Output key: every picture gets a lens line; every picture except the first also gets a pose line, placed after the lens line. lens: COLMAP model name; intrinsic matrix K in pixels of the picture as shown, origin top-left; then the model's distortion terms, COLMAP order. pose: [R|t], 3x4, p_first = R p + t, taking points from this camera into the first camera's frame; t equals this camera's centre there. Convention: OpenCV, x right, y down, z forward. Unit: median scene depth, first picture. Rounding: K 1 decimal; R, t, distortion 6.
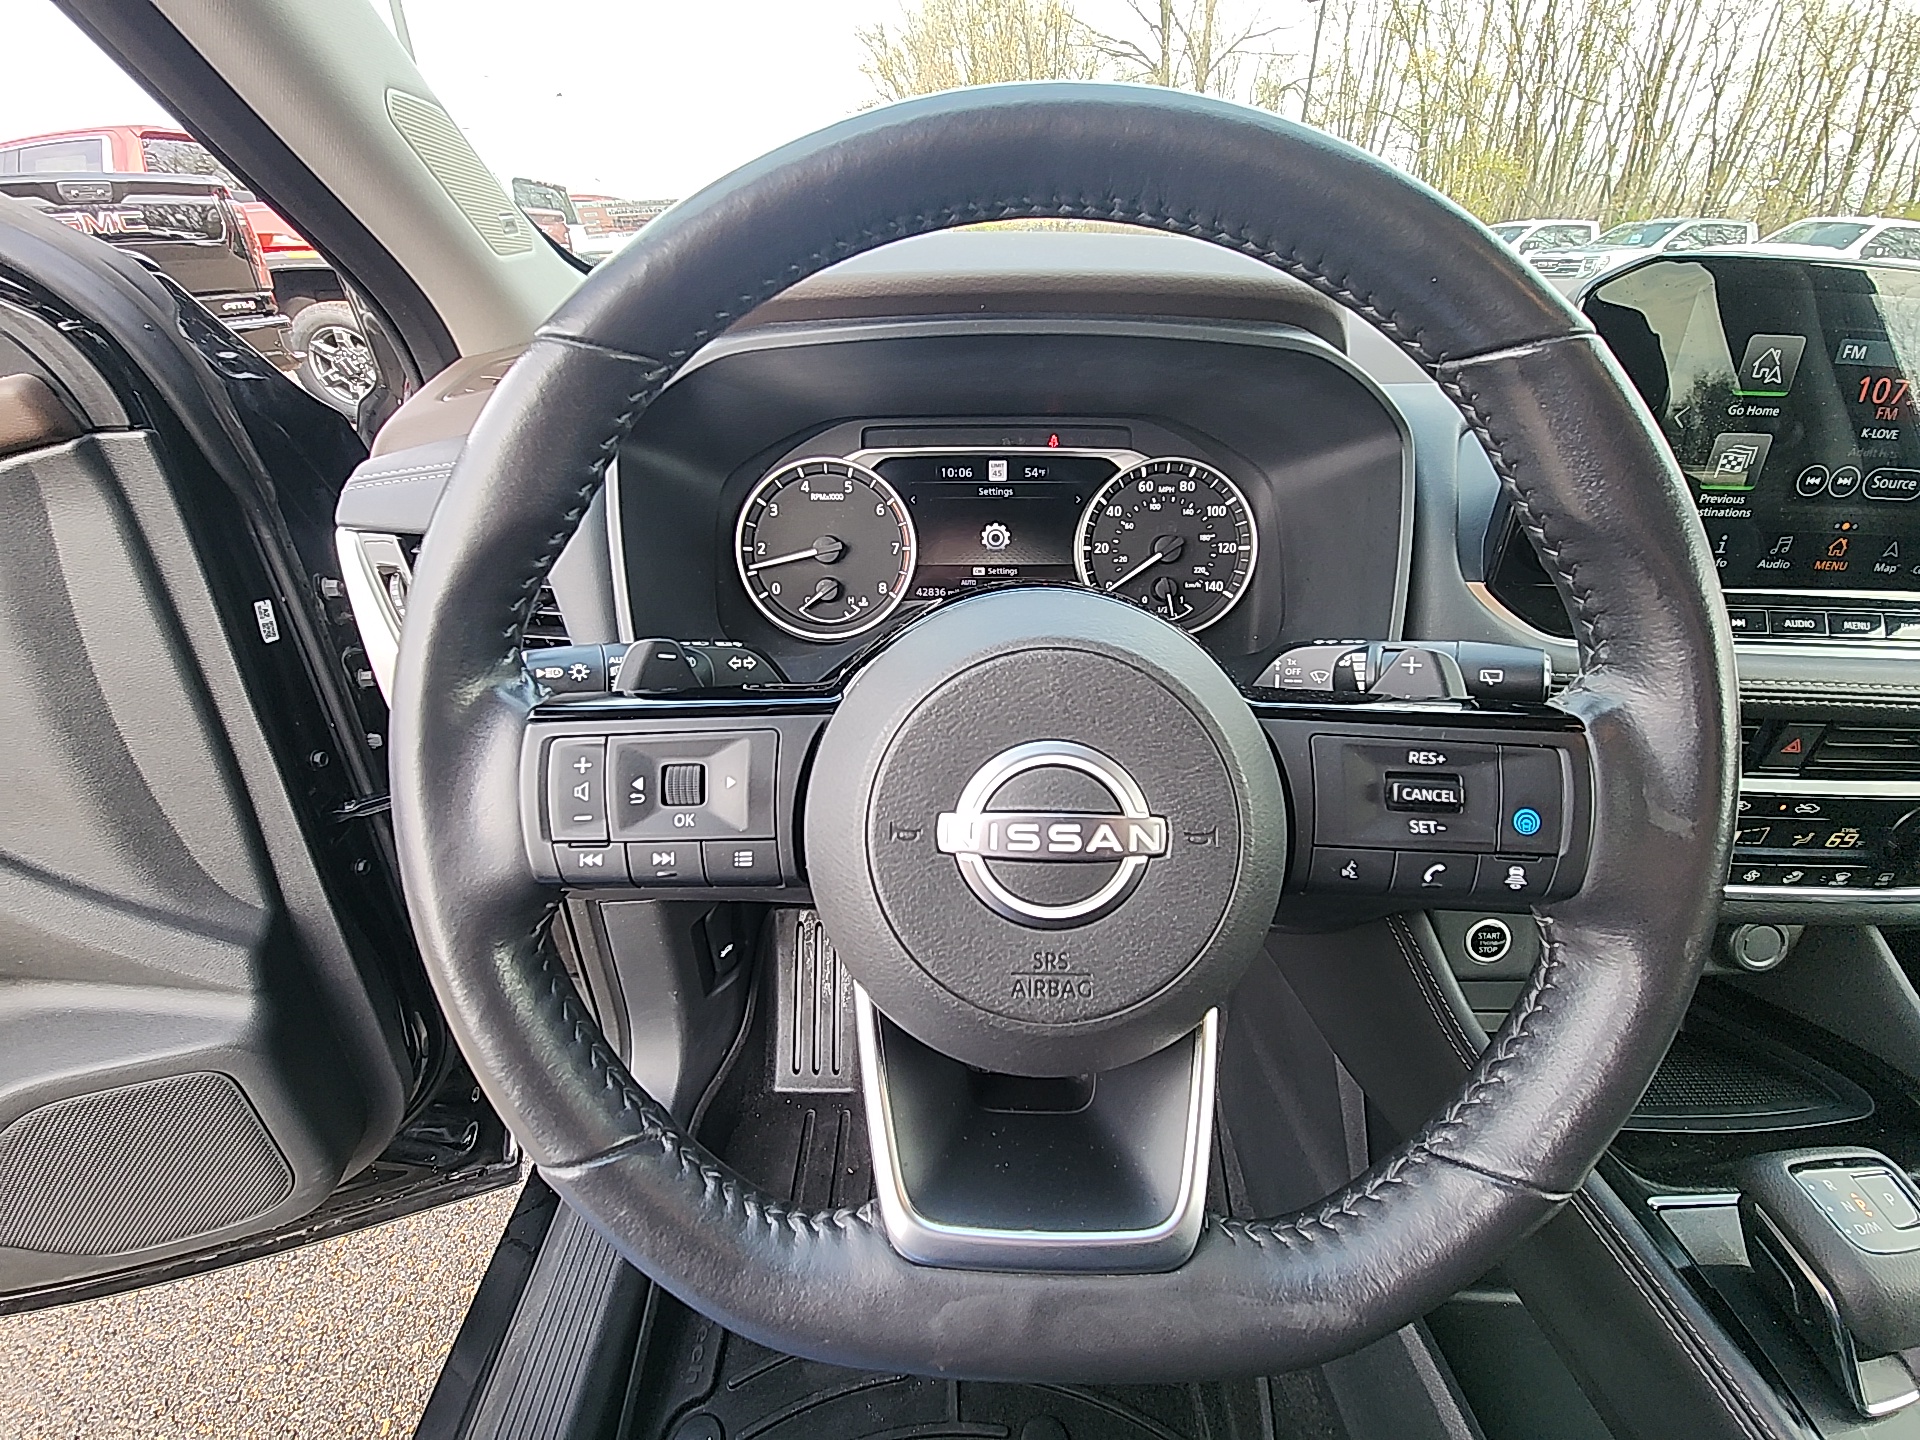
lens RADIAL K [[774.6, 0, 943.1], [0, 774.6, 703.6], [0, 0, 1]] dist [0.012241, -0.011196]
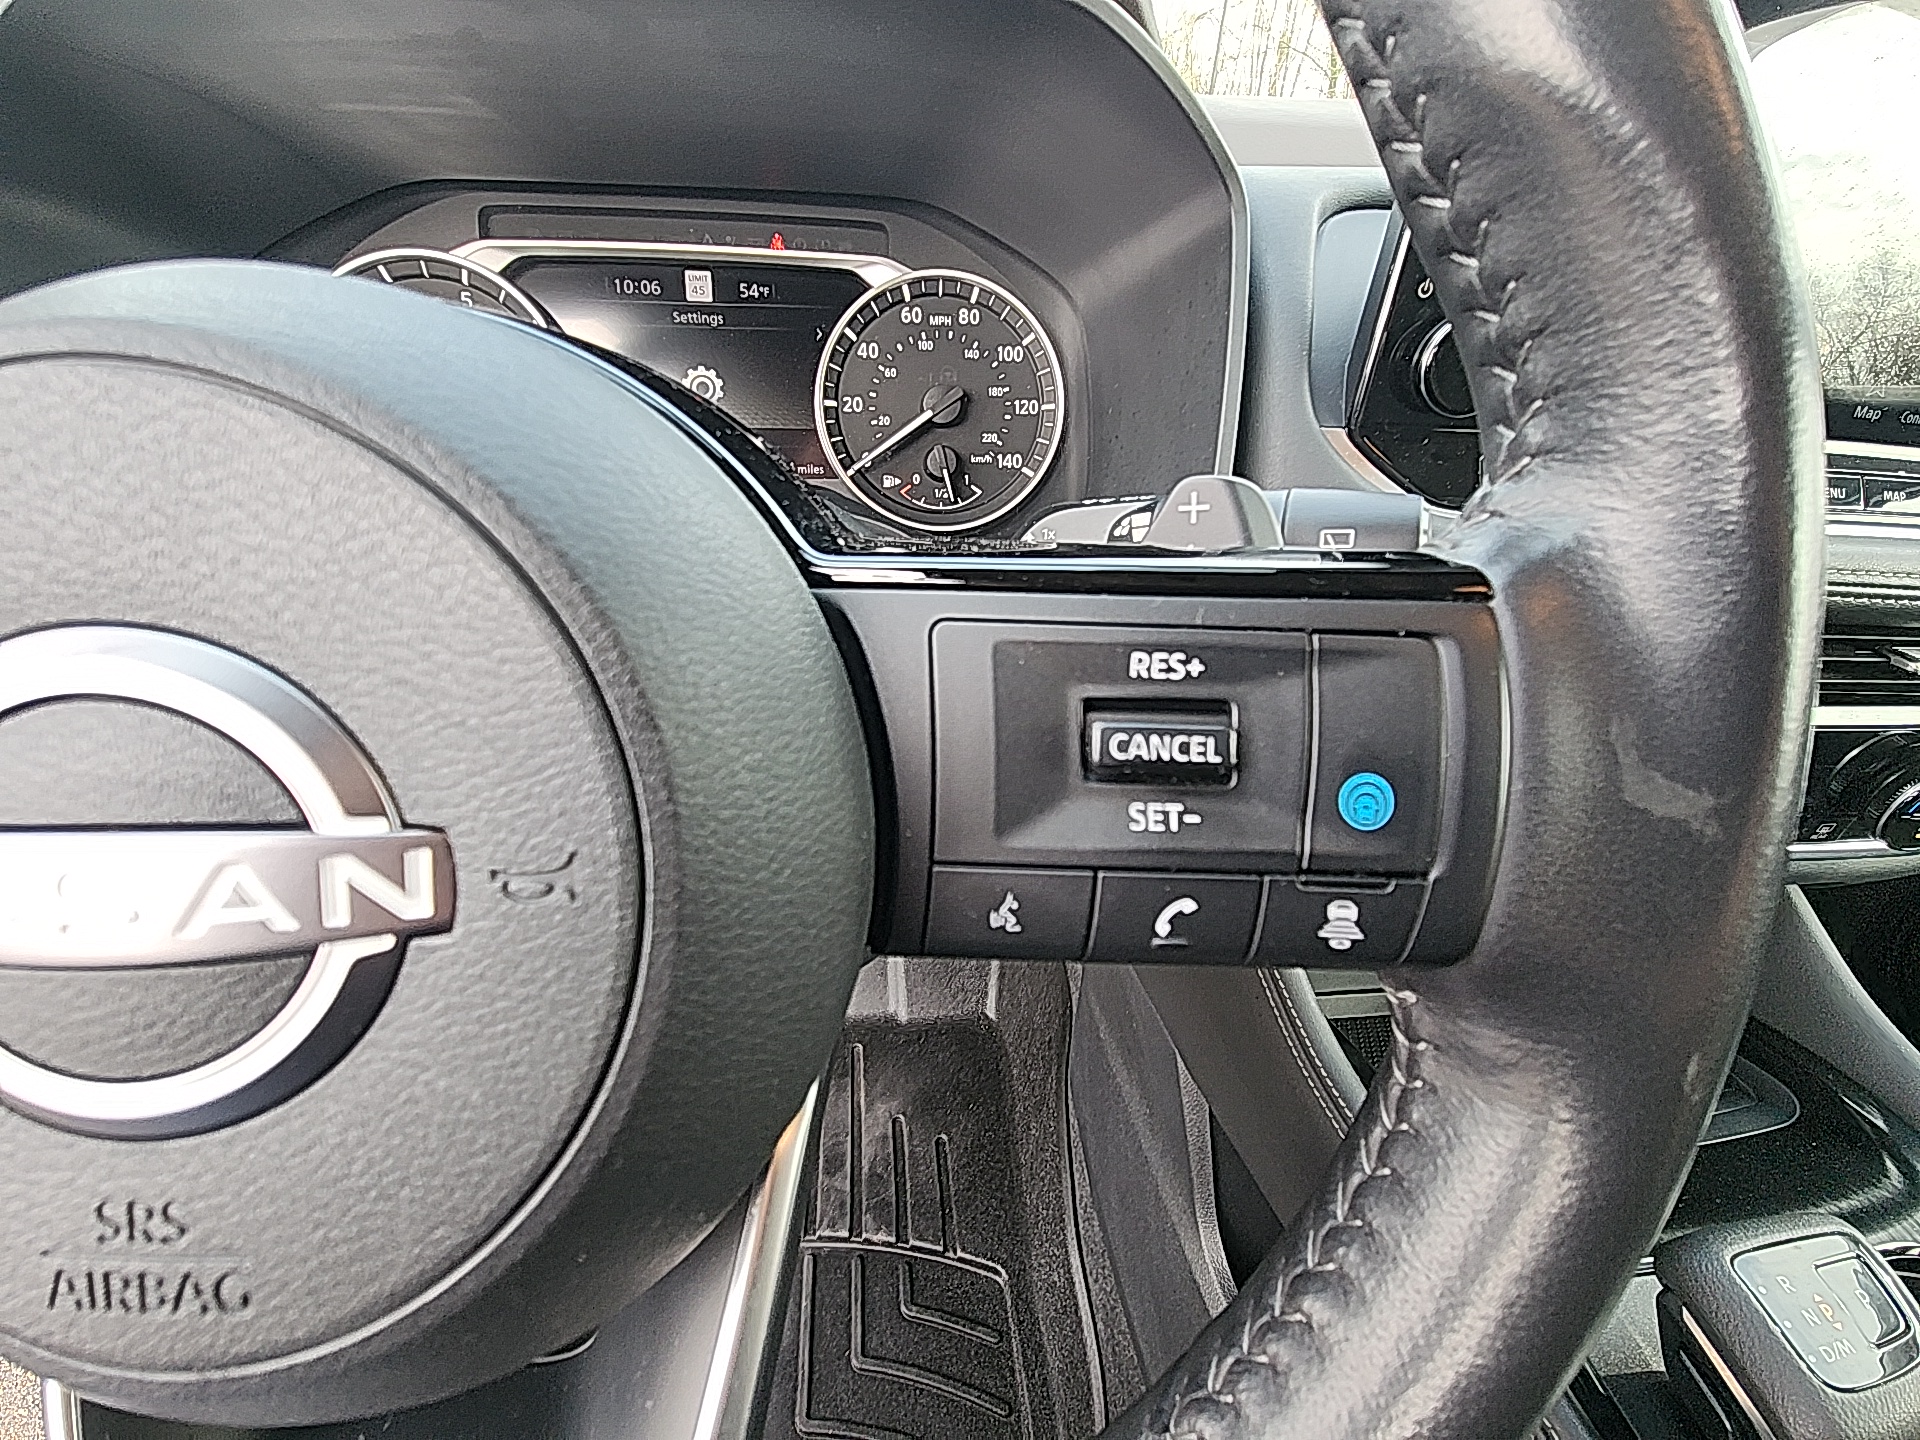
lens RADIAL K [[774.6, 0, 948.1], [0, 774.6, 706.2], [0, 0, 1]] dist [0.012241, -0.011196]
pose [[0.994338, -0.020162, 0.104336, 0.213867], [0.013061, 0.997579, 0.068299, 0.029013], [-0.105460, -0.066549, 0.992194, 0.268632]]
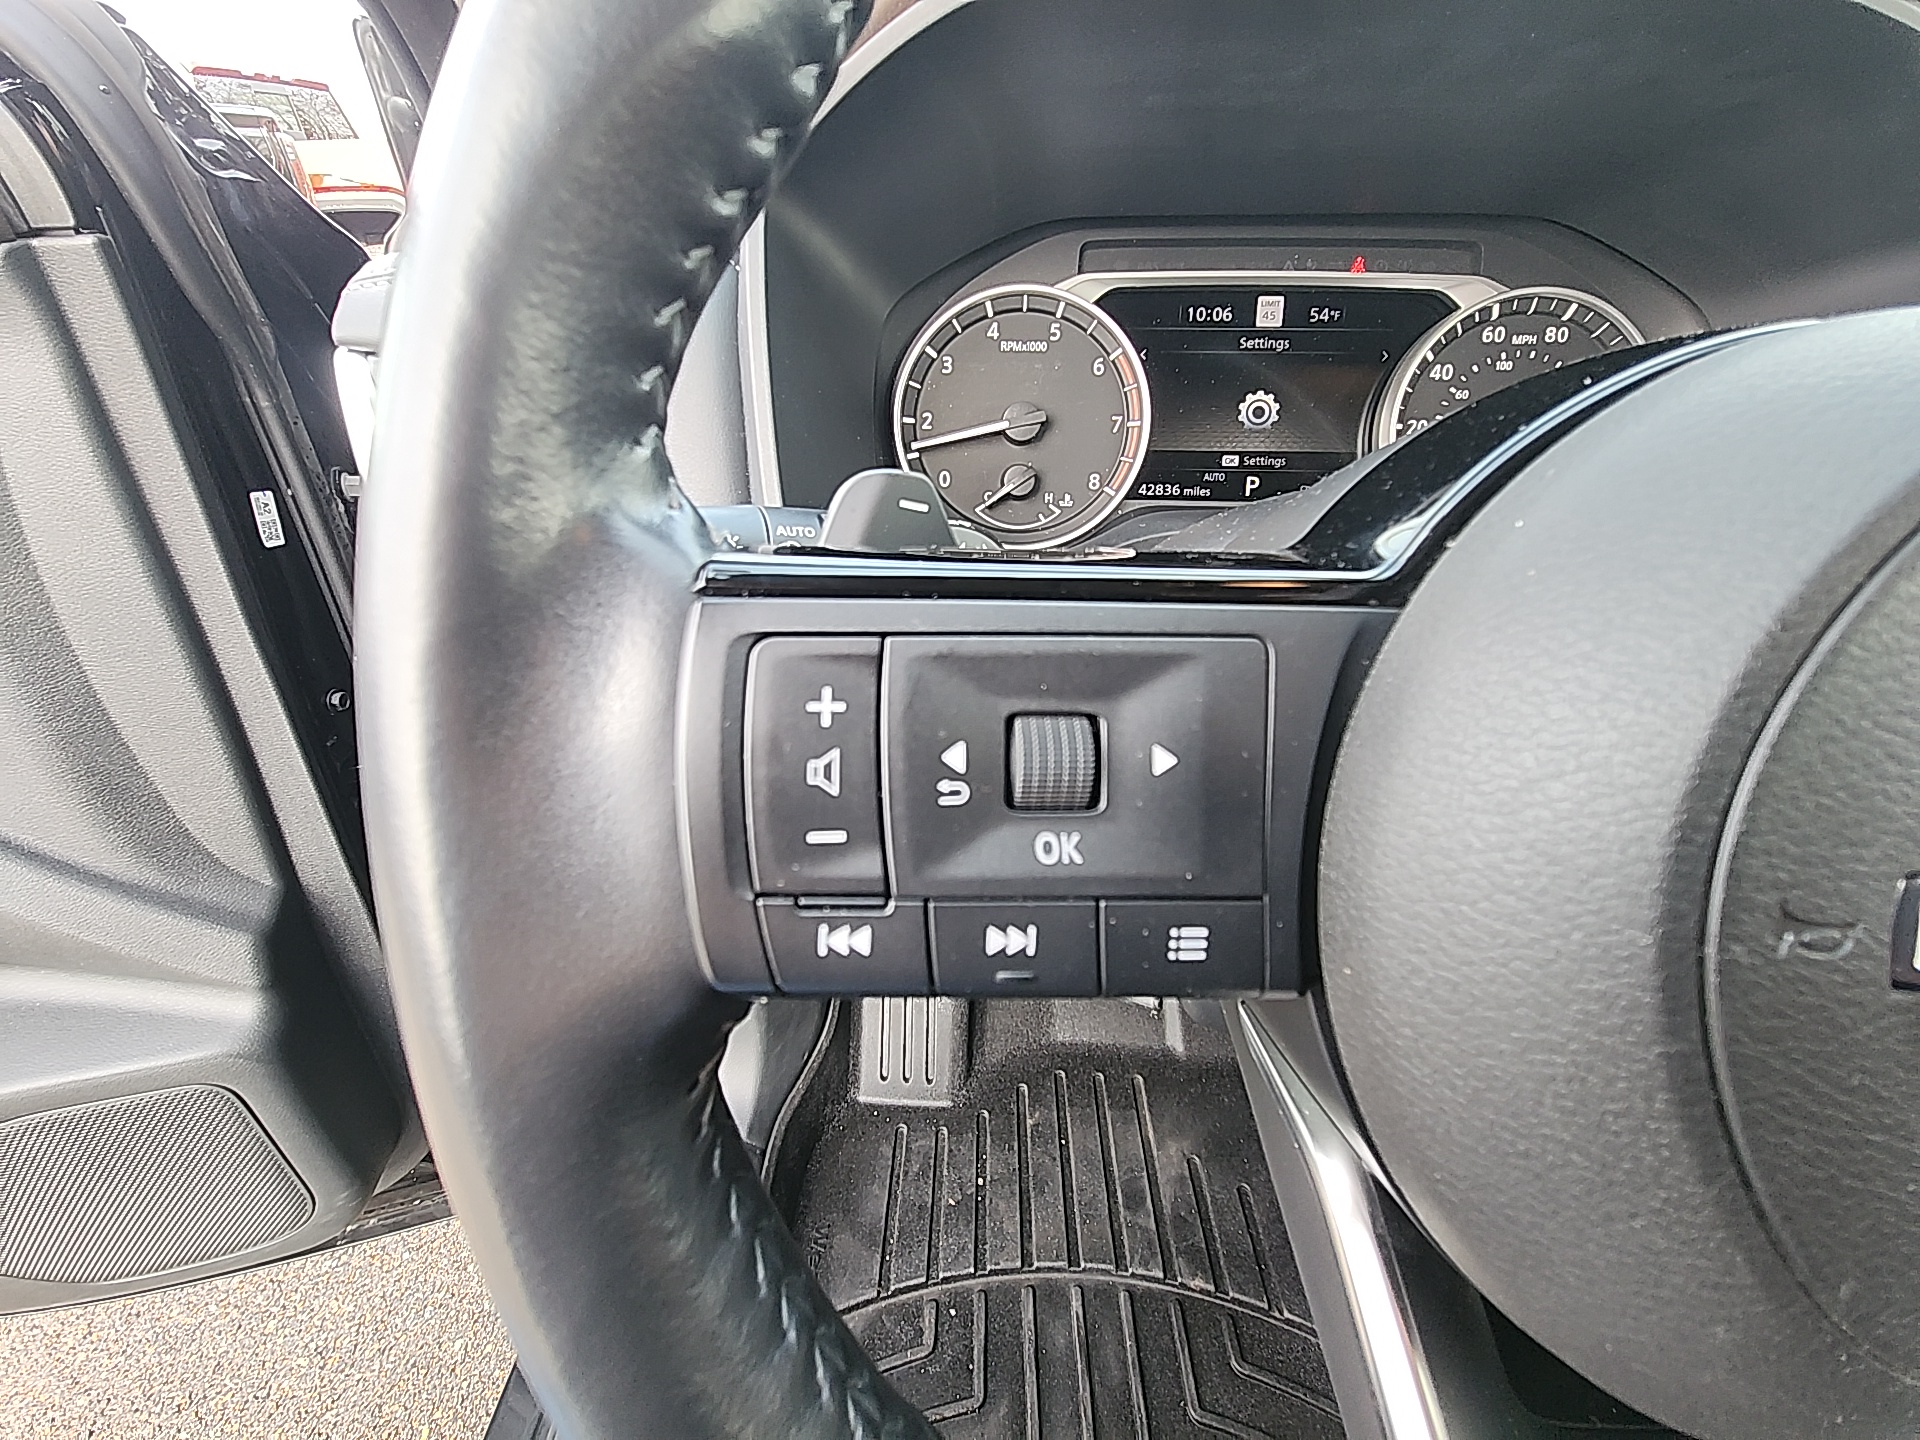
lens RADIAL K [[774.6, 0, 943.8], [0, 774.6, 702.2], [0, 0, 1]] dist [0.012241, -0.011196]
pose [[0.998647, 0.029778, -0.042640, -0.183115], [-0.028028, 0.998763, 0.041071, 0.027971], [0.043810, -0.039820, 0.998246, 0.284610]]
